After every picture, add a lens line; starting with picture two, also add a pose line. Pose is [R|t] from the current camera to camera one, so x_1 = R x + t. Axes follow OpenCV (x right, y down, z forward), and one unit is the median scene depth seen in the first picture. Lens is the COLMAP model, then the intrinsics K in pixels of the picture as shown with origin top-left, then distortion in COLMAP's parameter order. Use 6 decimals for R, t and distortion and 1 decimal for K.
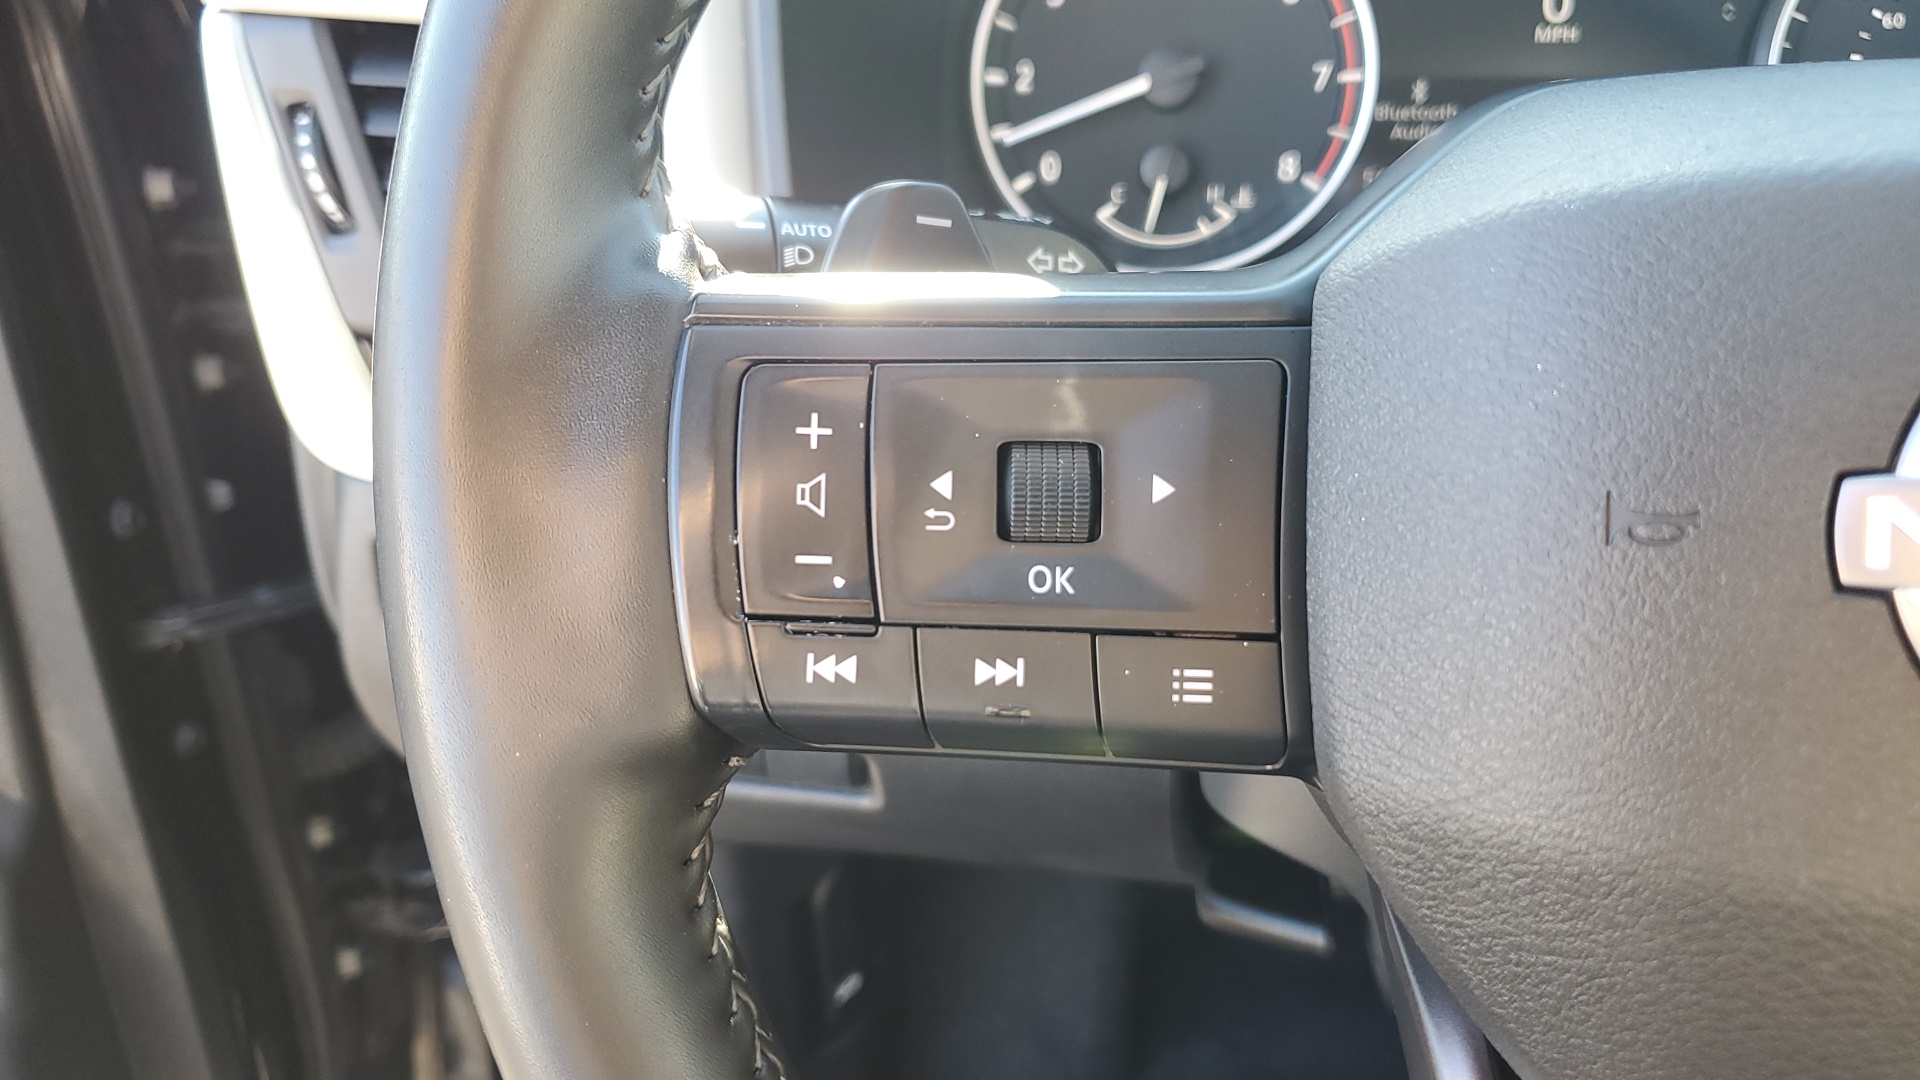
lens RADIAL K [[1513.4, 0, 984.4], [0, 1513.4, 538.5], [0, 0, 1]] dist [0.038985, -0.042089]
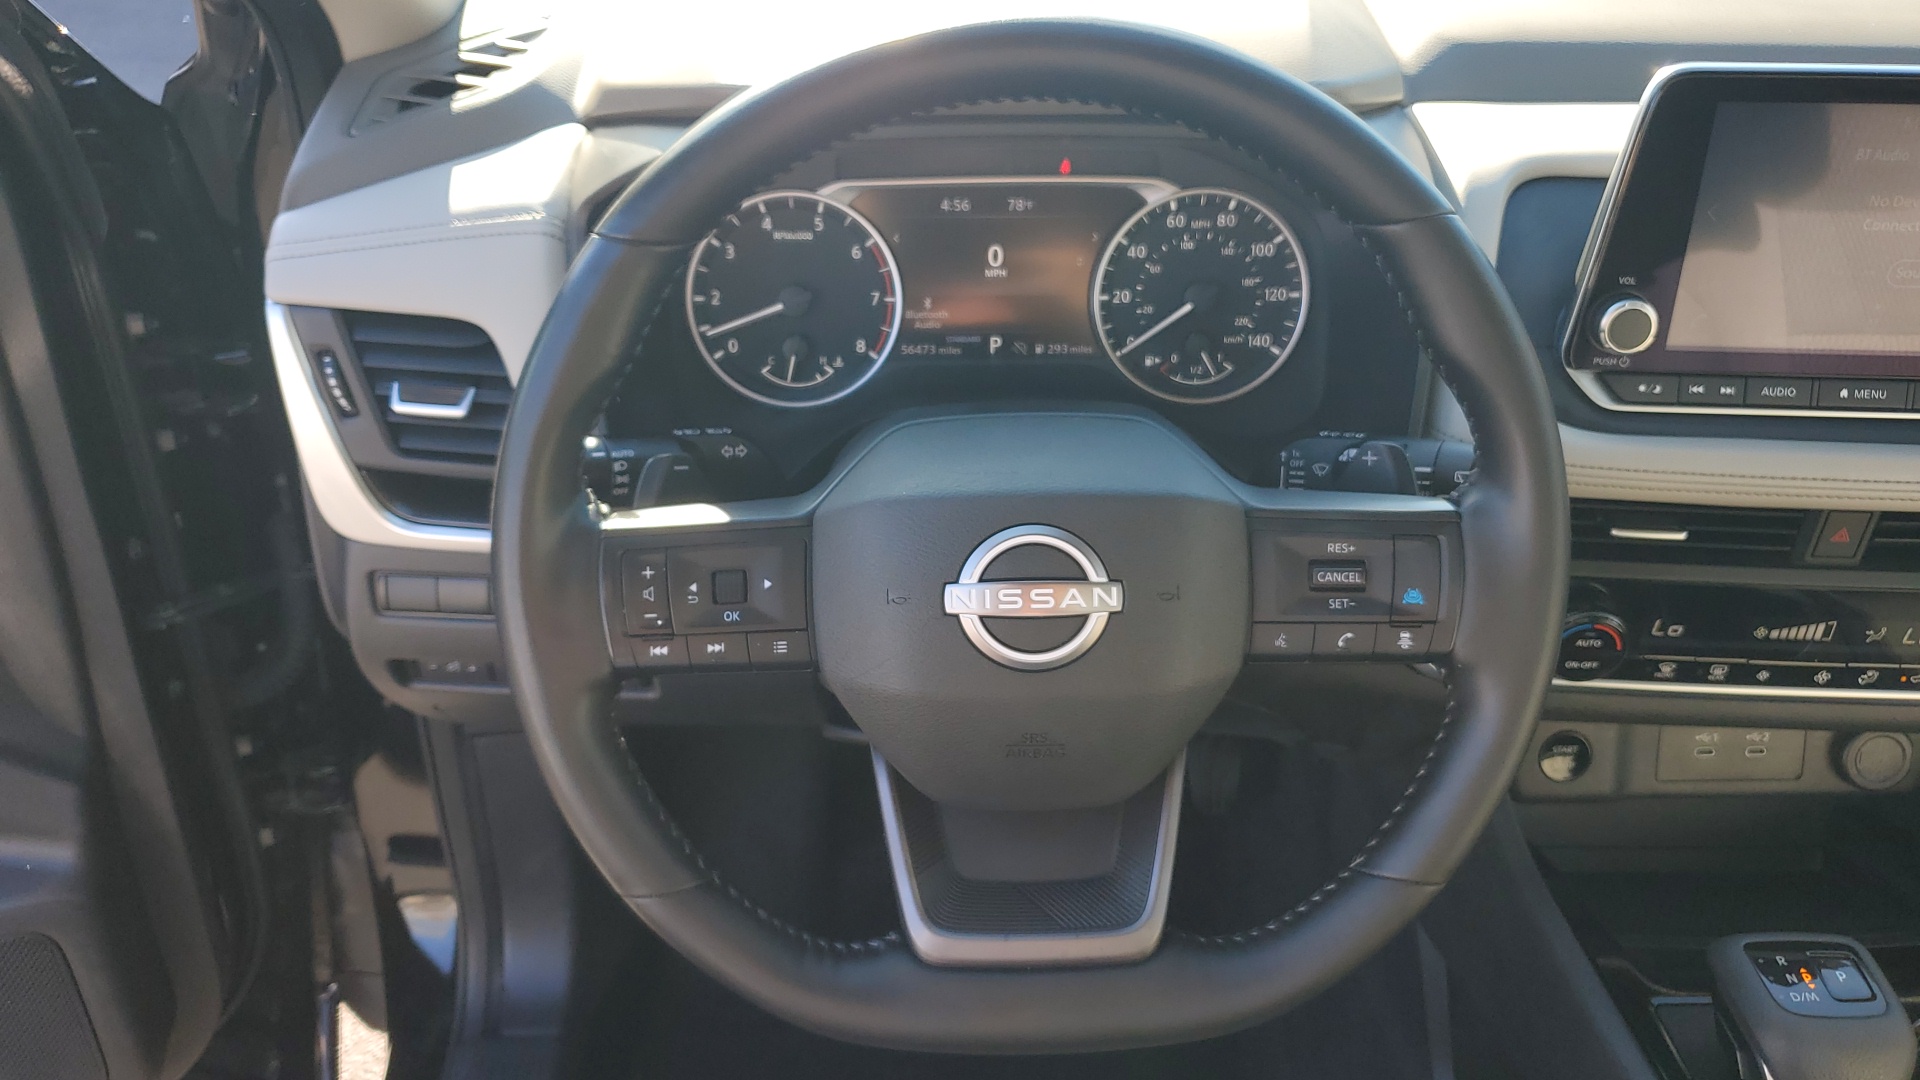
lens RADIAL K [[1513.4, 0, 969.5], [0, 1513.4, 563.9], [0, 0, 1]] dist [0.038985, -0.042089]
pose [[0.984888, -0.059266, 0.162734, 0.011709], [0.043706, 0.994267, 0.097587, -0.156322], [-0.167584, -0.089000, 0.981832, -0.904884]]
